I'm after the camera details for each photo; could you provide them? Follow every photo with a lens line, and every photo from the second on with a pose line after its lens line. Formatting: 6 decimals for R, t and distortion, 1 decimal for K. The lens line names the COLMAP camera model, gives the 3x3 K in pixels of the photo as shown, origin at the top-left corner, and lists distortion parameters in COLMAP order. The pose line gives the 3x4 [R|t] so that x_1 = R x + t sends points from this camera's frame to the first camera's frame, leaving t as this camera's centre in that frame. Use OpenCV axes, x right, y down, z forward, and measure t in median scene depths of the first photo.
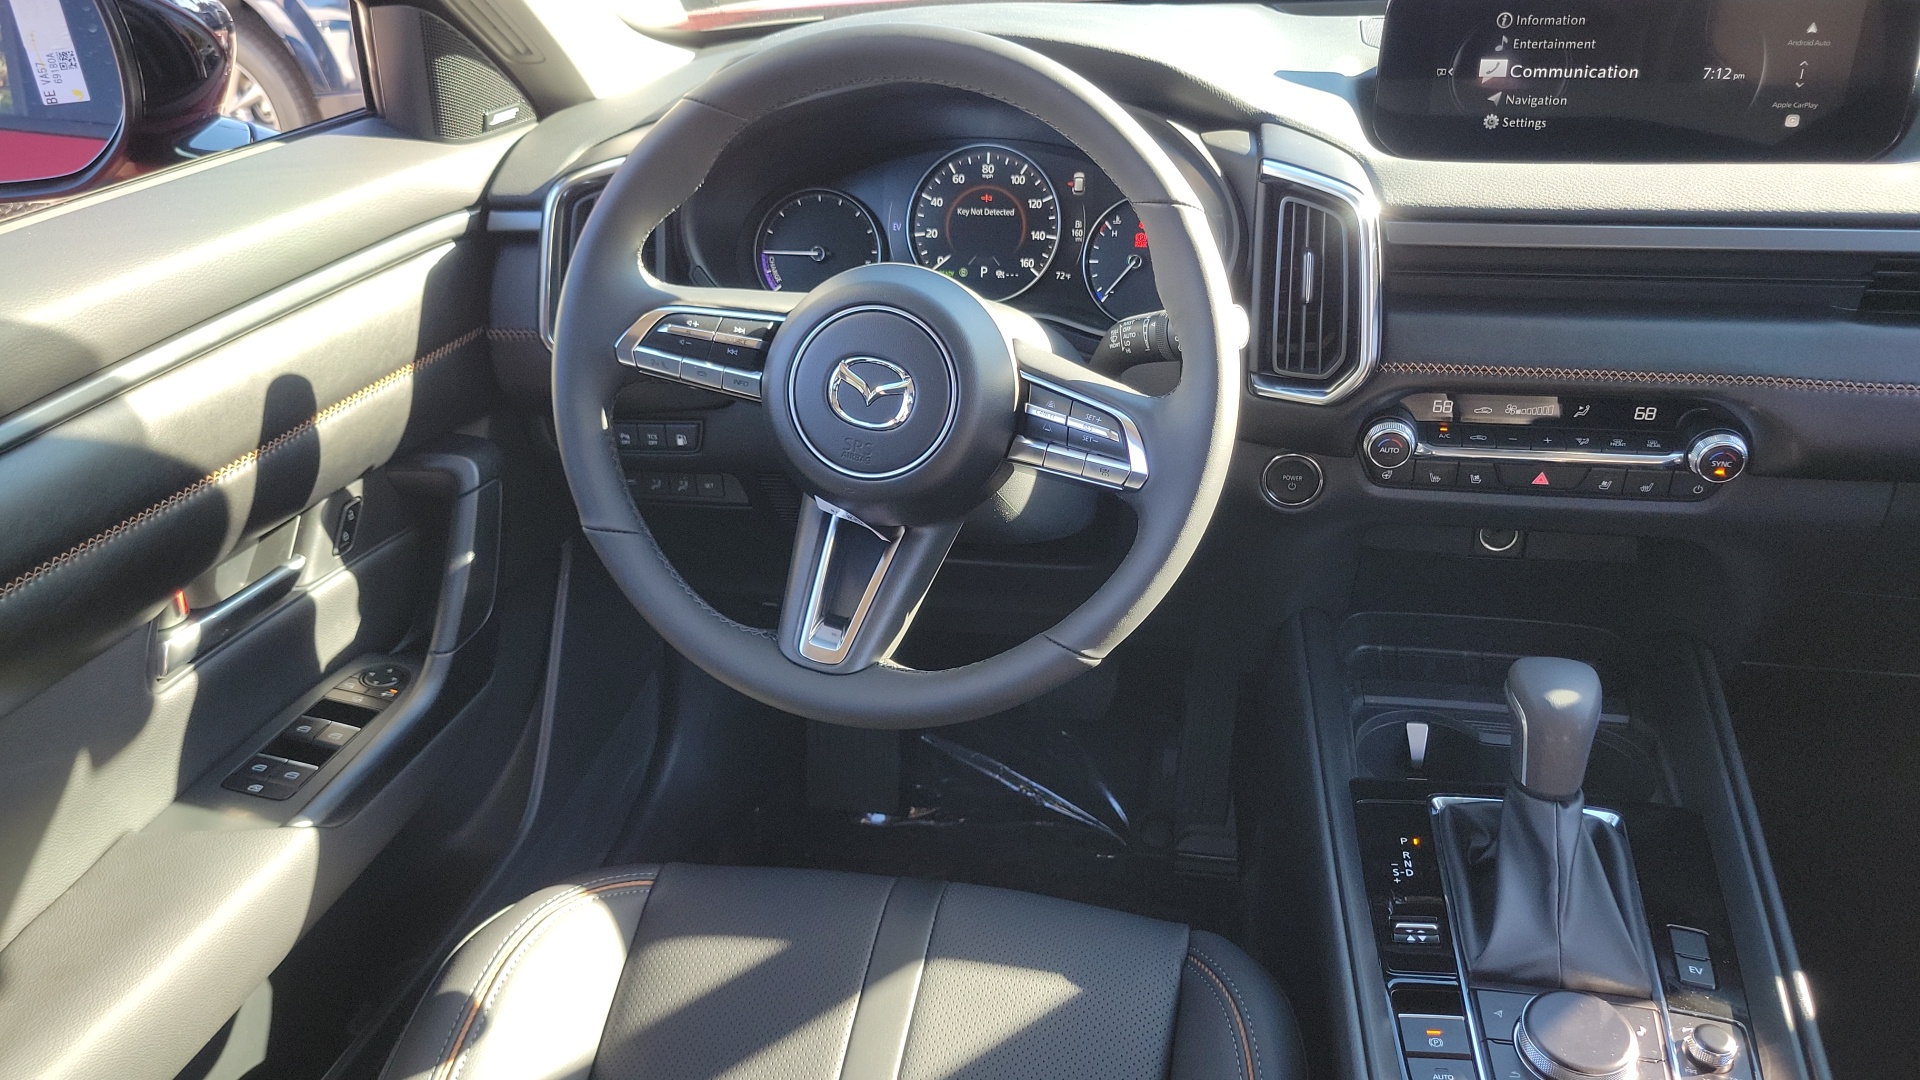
lens RADIAL K [[1488.1, 0, 952.1], [0, 1488.1, 543.0], [0, 0, 1]] dist [0.027782, -0.021279]
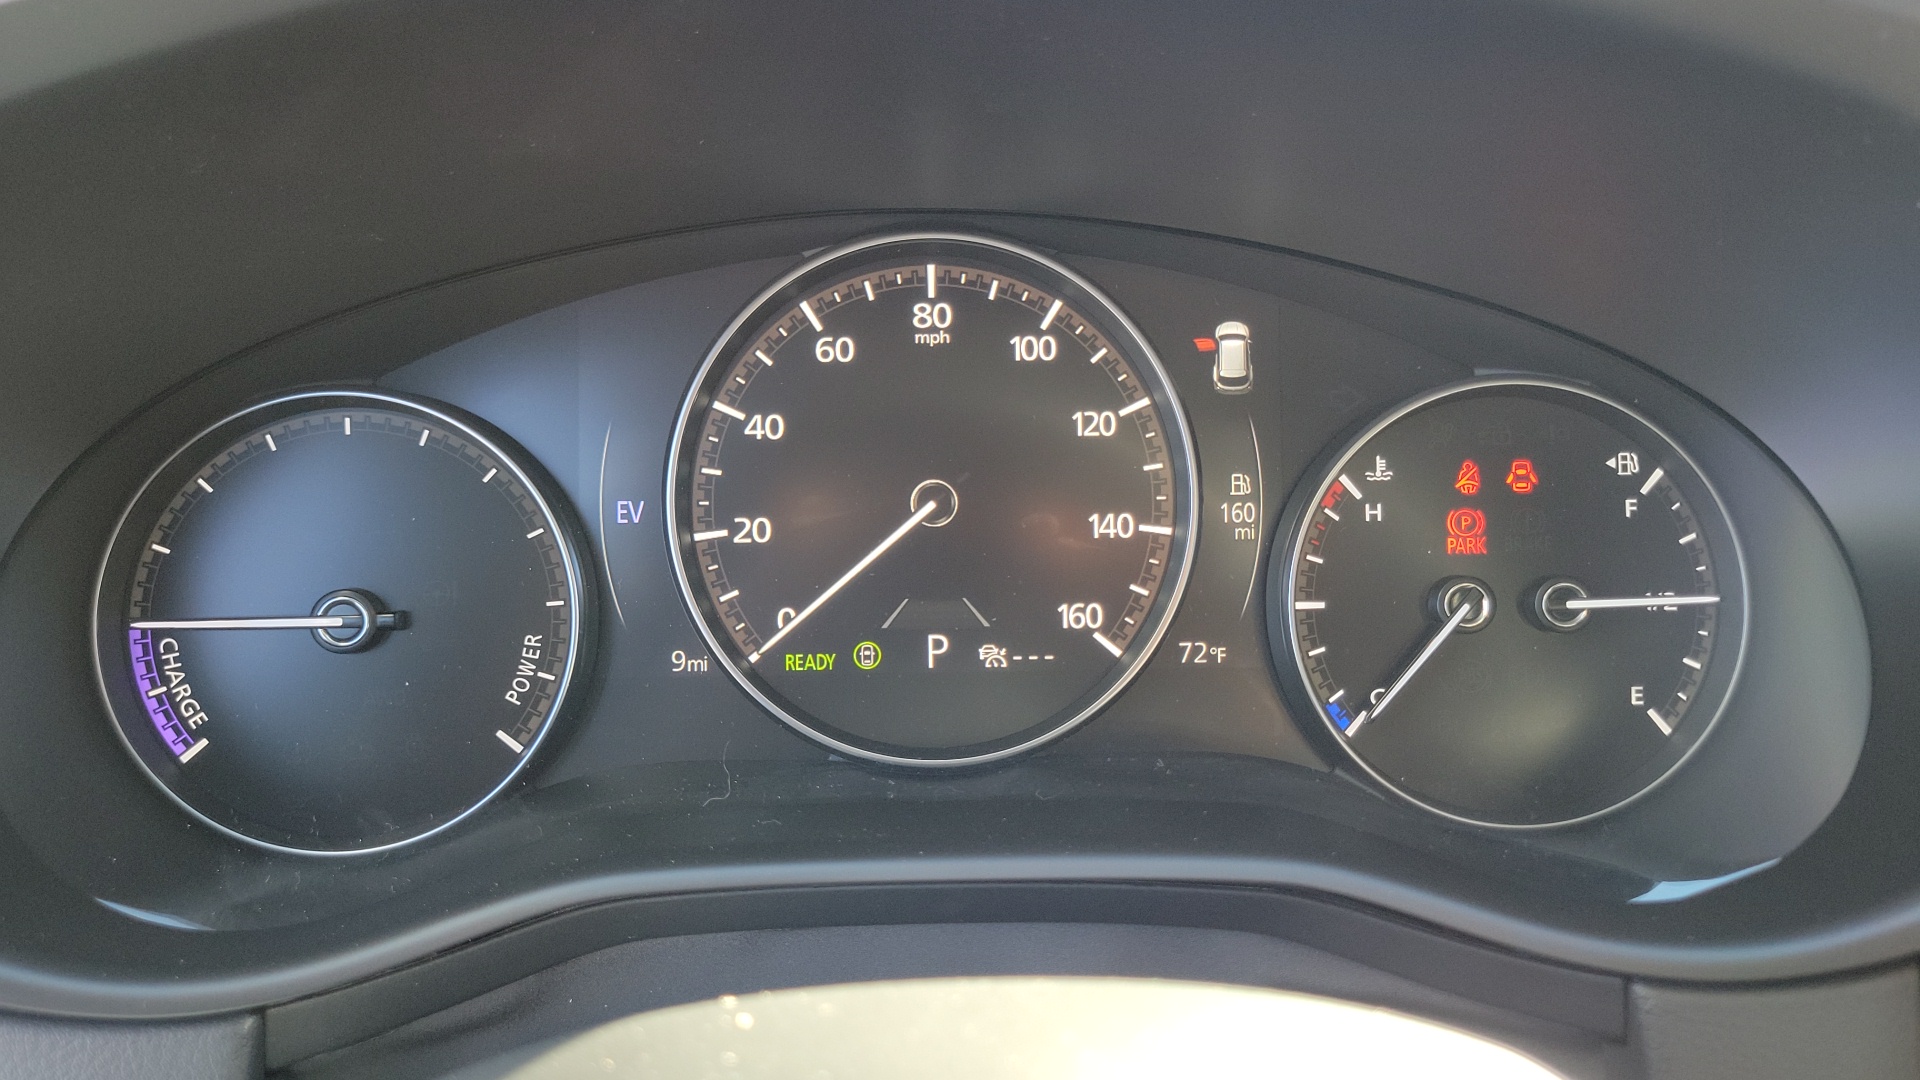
lens RADIAL K [[1488.1, 0, 970.2], [0, 1488.1, 551.4], [0, 0, 1]] dist [0.027782, -0.021279]
pose [[0.971523, -0.048063, 0.232021, -0.047729], [0.077330, 0.989910, -0.118738, -0.193991], [-0.223973, 0.133298, 0.965437, 0.827134]]
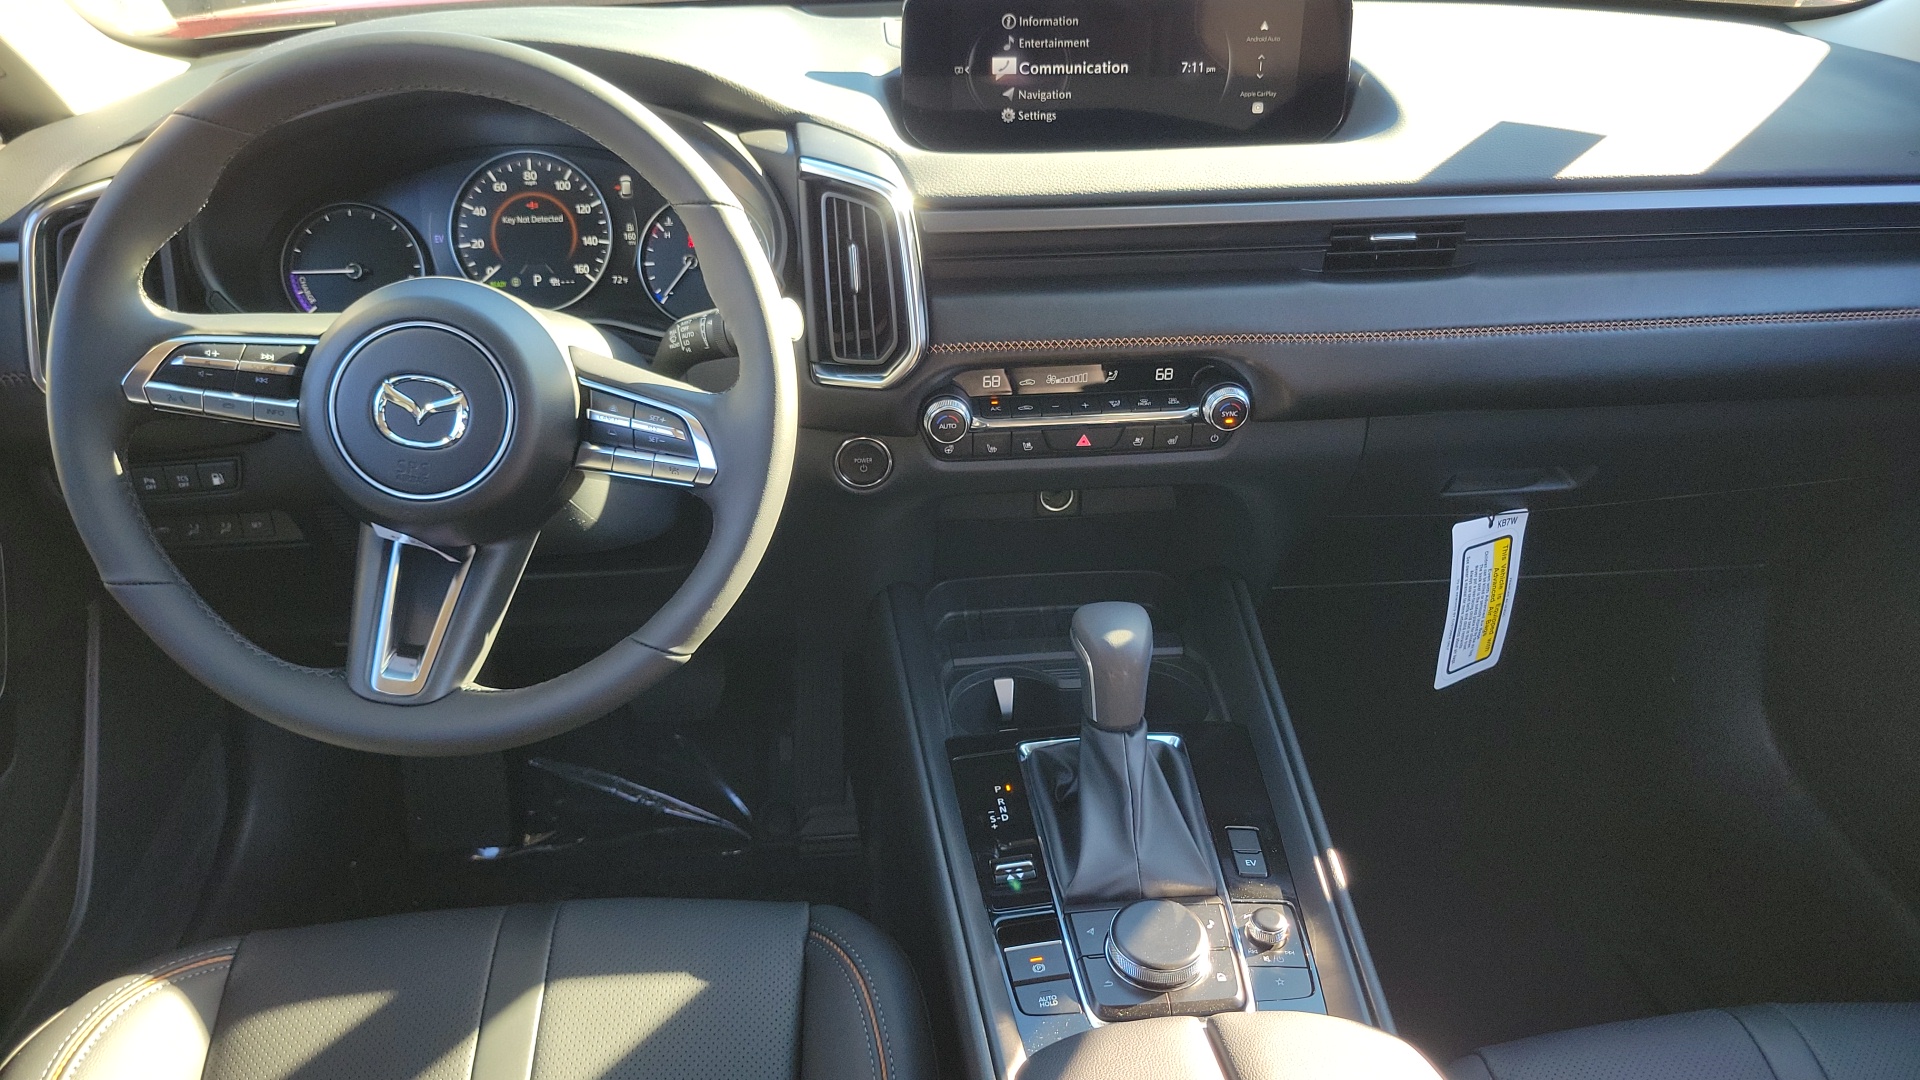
lens RADIAL K [[1488.1, 0, 967.3], [0, 1488.1, 532.5], [0, 0, 1]] dist [0.027782, -0.021279]
pose [[0.958528, -0.103392, 0.265581, 0.017006], [0.104780, 0.994455, 0.008977, 0.004968], [-0.265037, 0.019223, 0.964047, -0.024639]]
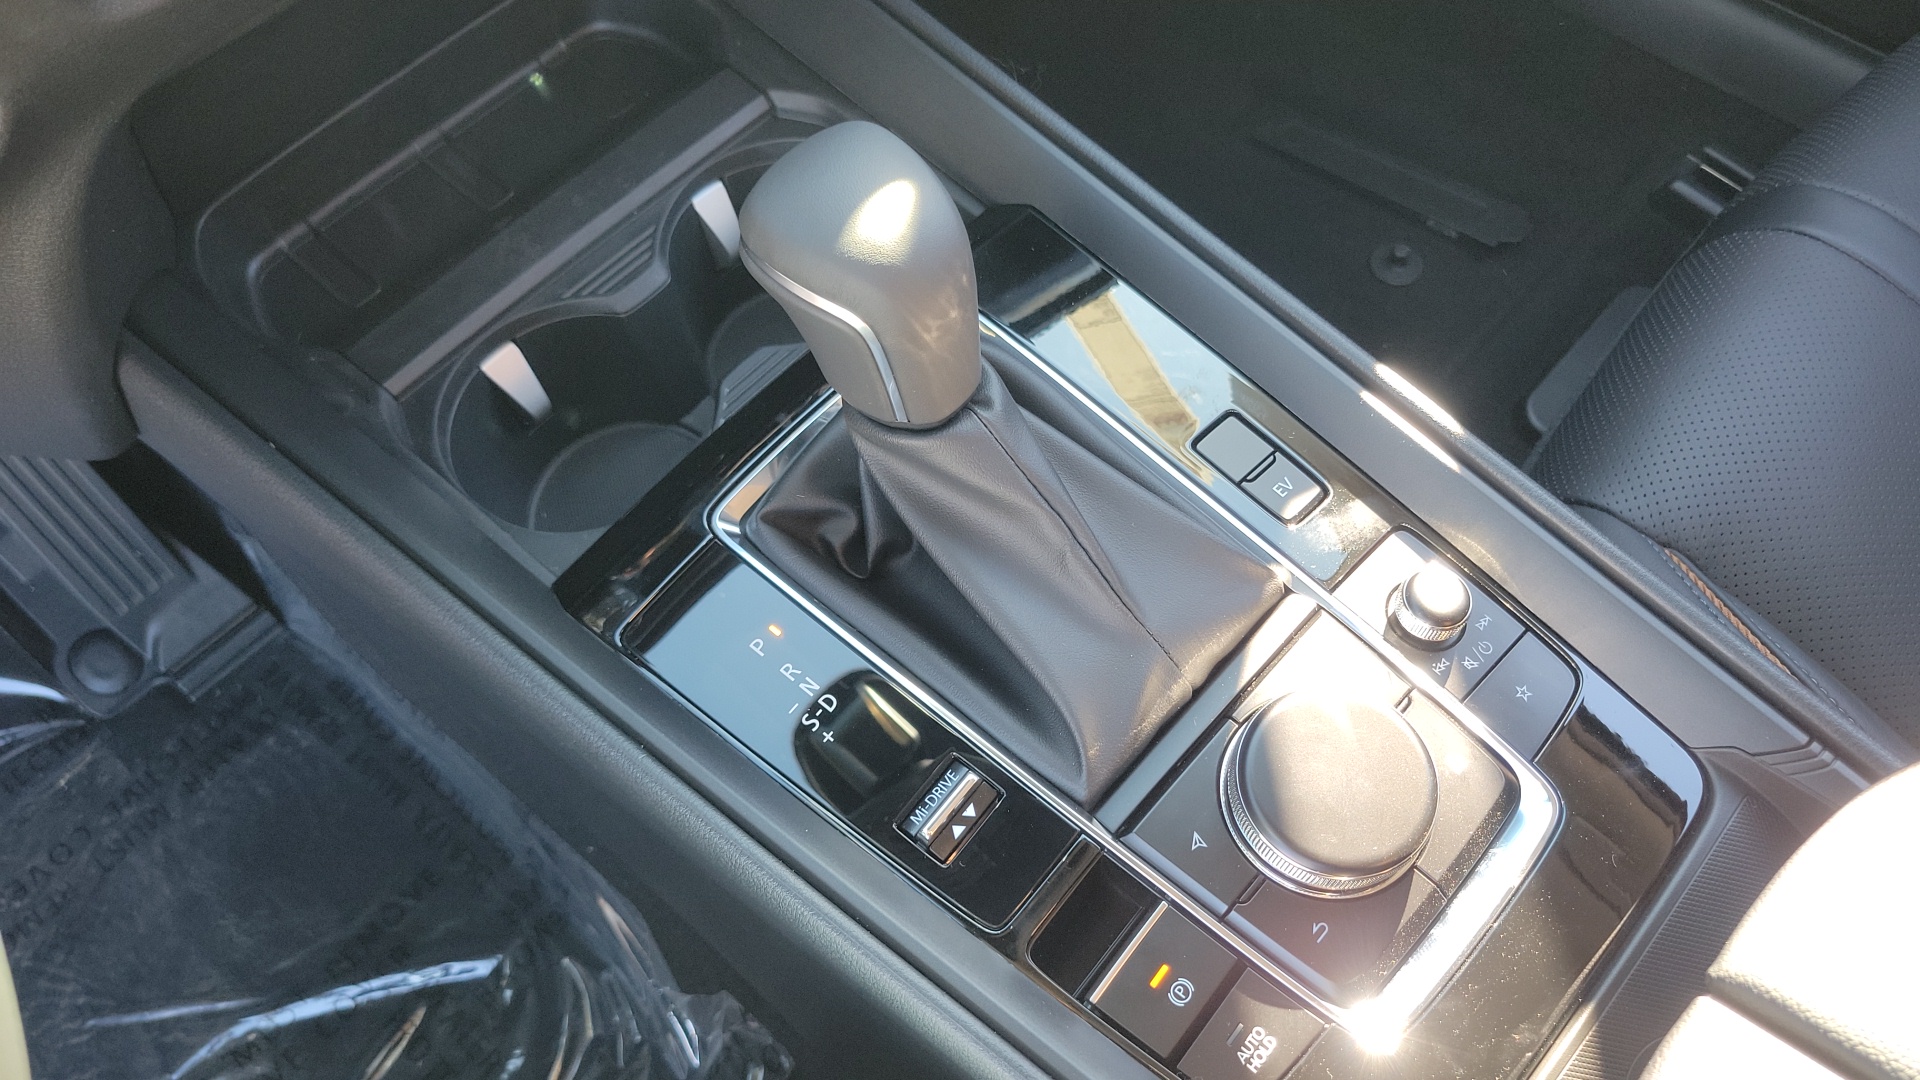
lens RADIAL K [[1488.1, 0, 946.2], [0, 1488.1, 543.9], [0, 0, 1]] dist [0.027782, -0.021279]
pose [[0.525830, -0.732368, 0.432597, 0.148810], [0.423315, 0.666448, 0.613719, -0.086249], [-0.737772, -0.139587, 0.660461, 0.630859]]
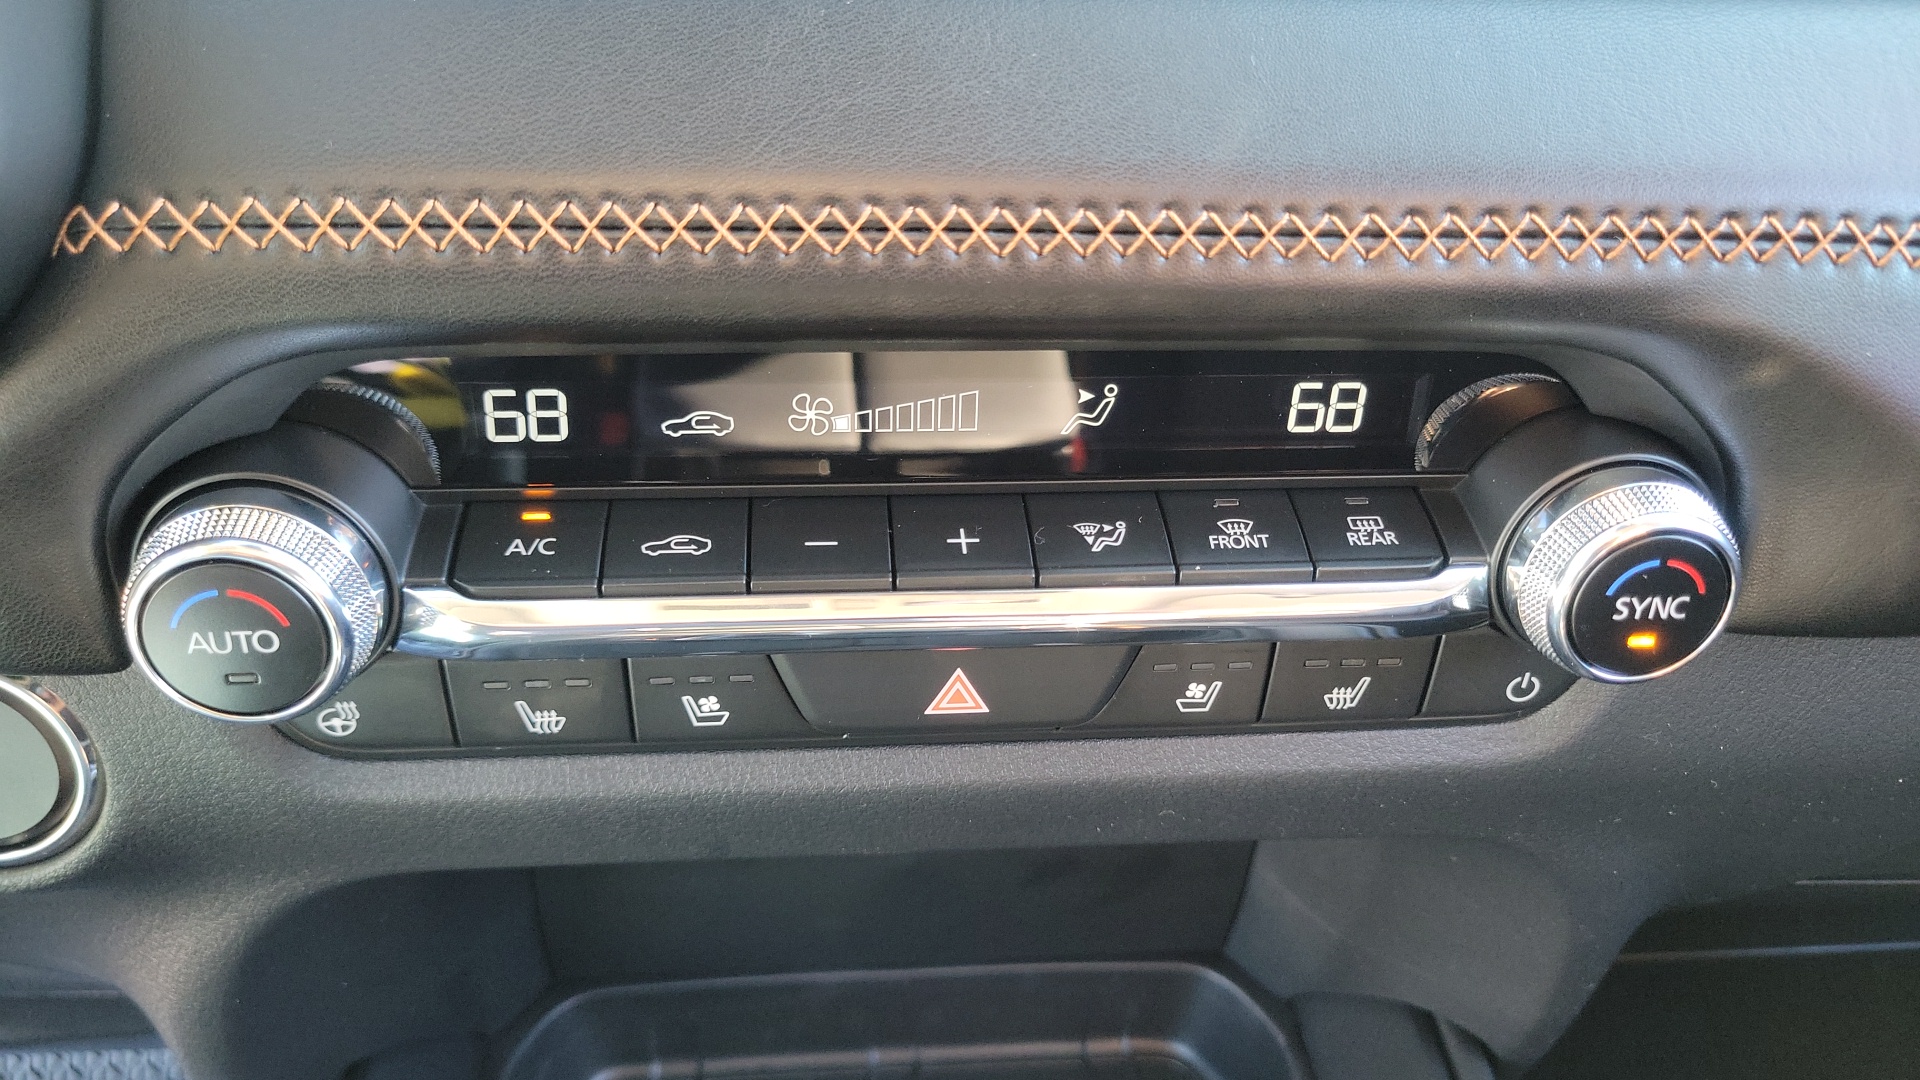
lens RADIAL K [[1488.1, 0, 981.4], [0, 1488.1, 527.7], [0, 0, 1]] dist [0.027782, -0.021279]
pose [[0.955023, -0.070008, 0.288148, 0.329372], [0.074958, 0.997168, -0.006167, -0.068001], [-0.286900, 0.027488, 0.957566, 0.763785]]
